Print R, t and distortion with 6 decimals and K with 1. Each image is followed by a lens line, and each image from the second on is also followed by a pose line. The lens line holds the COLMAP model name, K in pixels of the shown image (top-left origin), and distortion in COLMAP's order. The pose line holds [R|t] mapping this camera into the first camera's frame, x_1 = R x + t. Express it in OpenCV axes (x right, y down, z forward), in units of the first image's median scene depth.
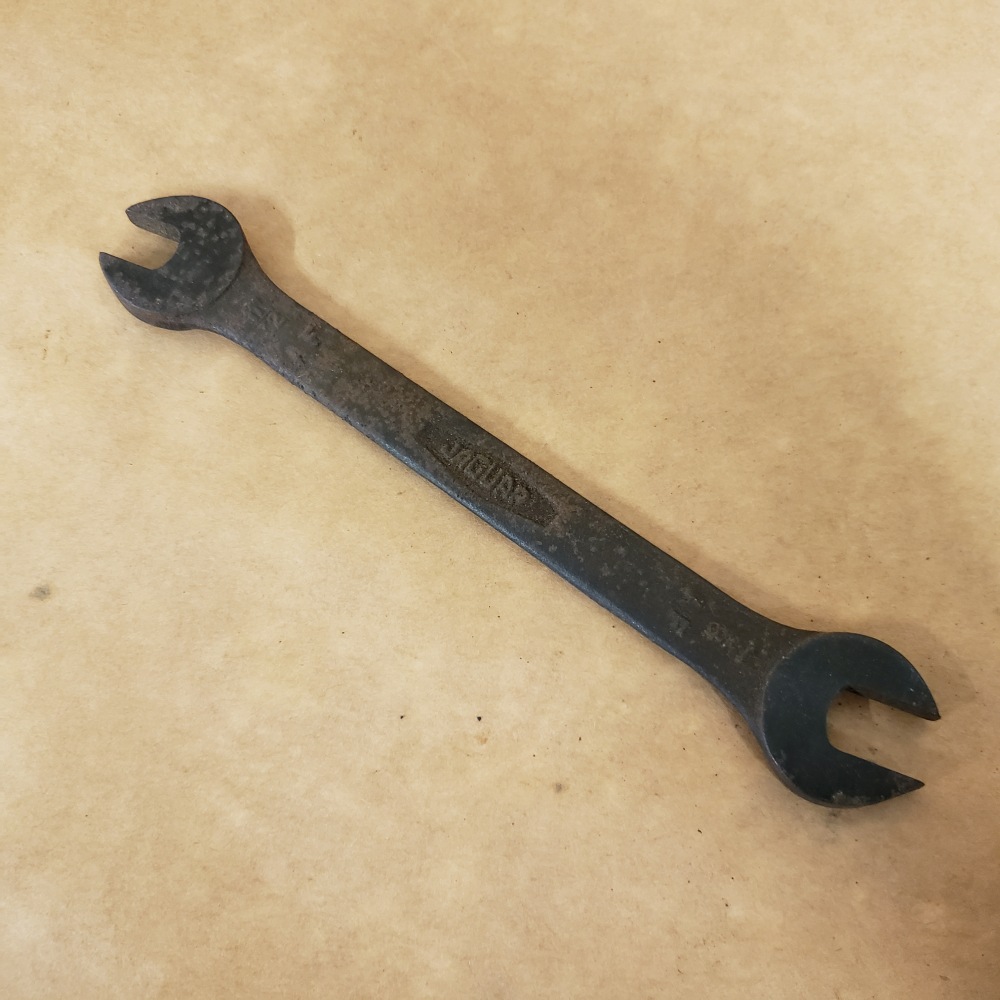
lens RADIAL K [[1045.0, 0, 509.6], [0, 1045.0, 521.3], [0, 0, 1]] dist [-0.029615, 0.000000]
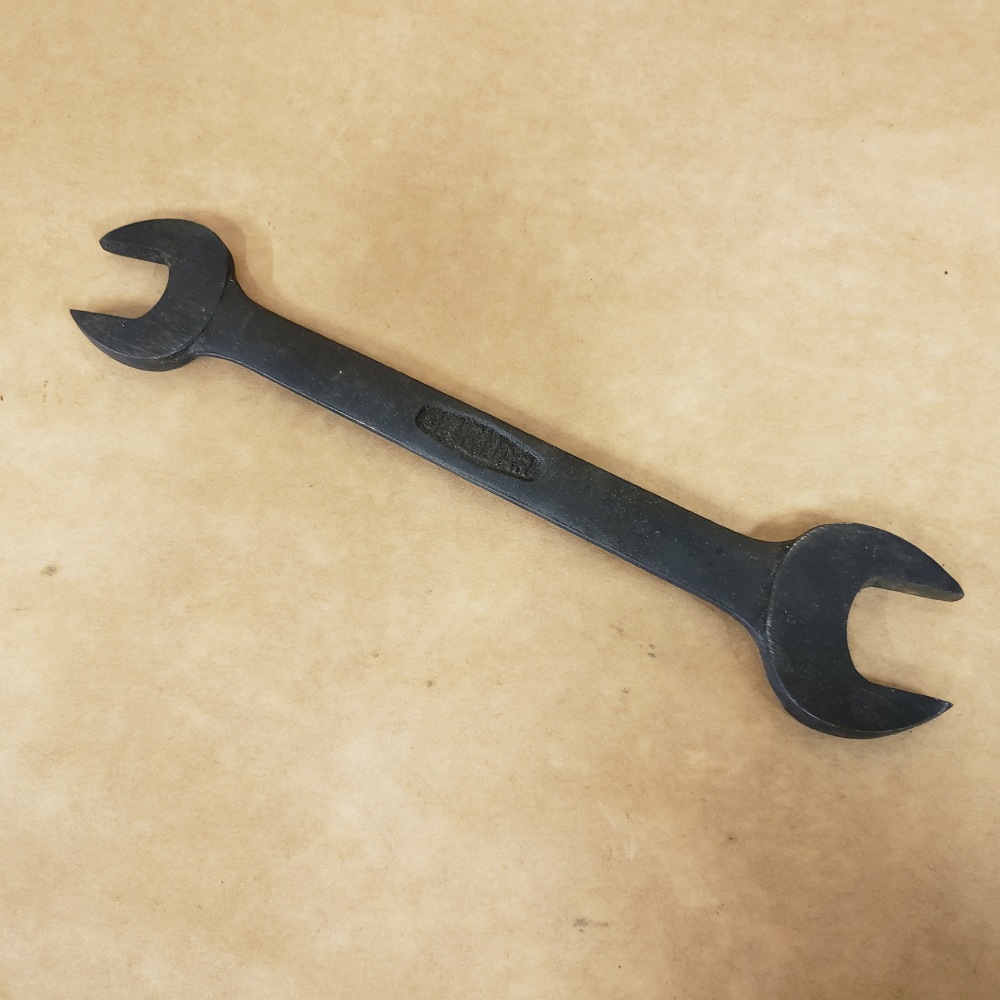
lens RADIAL K [[1045.0, 0, 500.1], [0, 1045.0, 500.8], [0, 0, 1]] dist [-0.029615, 0.000000]
pose [[0.998250, -0.052058, 0.028056, 0.103578], [0.053468, 0.997208, -0.052119, 0.077235], [-0.025264, 0.053528, 0.998247, -0.372444]]
